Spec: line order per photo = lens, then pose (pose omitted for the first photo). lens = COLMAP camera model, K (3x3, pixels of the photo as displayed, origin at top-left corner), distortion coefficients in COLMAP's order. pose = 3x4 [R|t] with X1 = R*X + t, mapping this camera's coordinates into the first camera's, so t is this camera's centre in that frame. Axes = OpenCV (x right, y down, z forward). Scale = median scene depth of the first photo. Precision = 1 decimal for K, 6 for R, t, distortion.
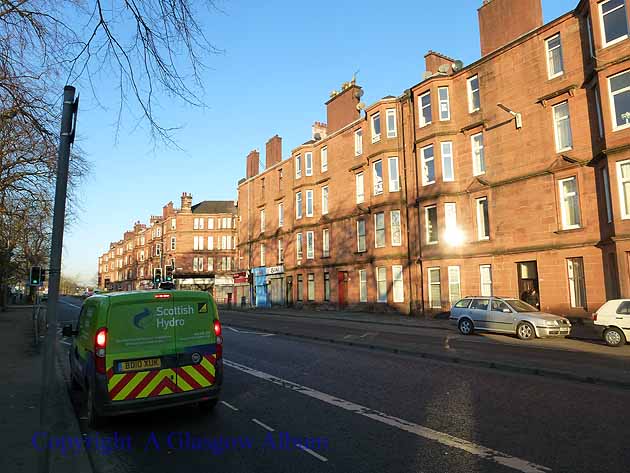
lens RADIAL K [[439.4, 0, 310.8], [0, 439.4, 239.8], [0, 0, 1]] dist [-0.054395, 0.018394]
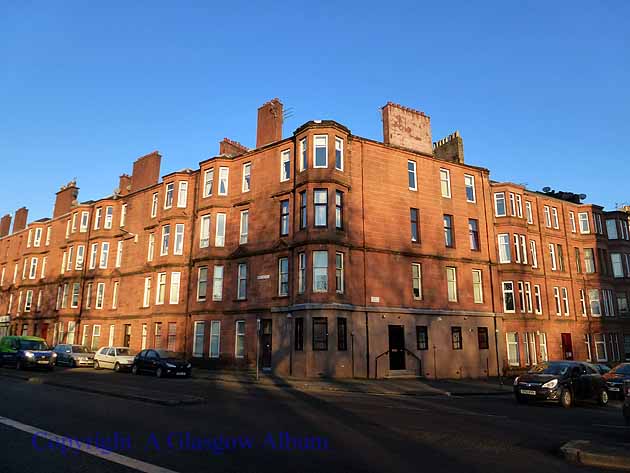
lens RADIAL K [[454.4, 0, 314.8], [0, 454.4, 232.1], [0, 0, 1]] dist [-0.052468, 0.016288]
pose [[0.935533, 0.116549, 0.333458, 0.456886], [-0.072159, 0.987150, -0.142579, -0.085640], [-0.345790, 0.109325, 0.931921, -0.713128]]
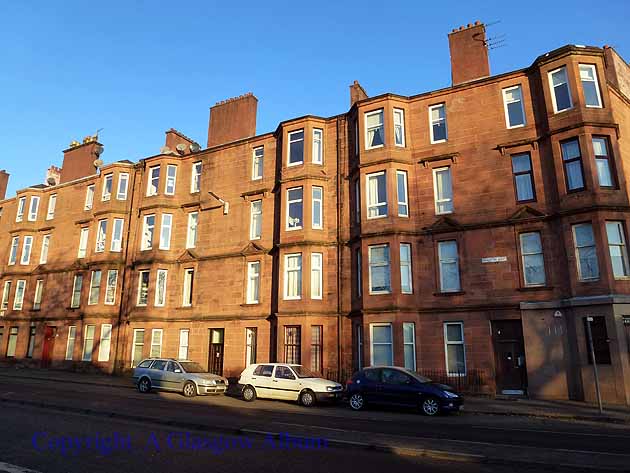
lens RADIAL K [[454.4, 0, 319.7], [0, 454.4, 235.8], [0, 0, 1]] dist [-0.052468, 0.016288]
pose [[0.863787, 0.152650, 0.480176, 0.102733], [-0.085427, 0.983575, -0.159007, -0.021397], [-0.496562, 0.096329, 0.862640, -0.169283]]
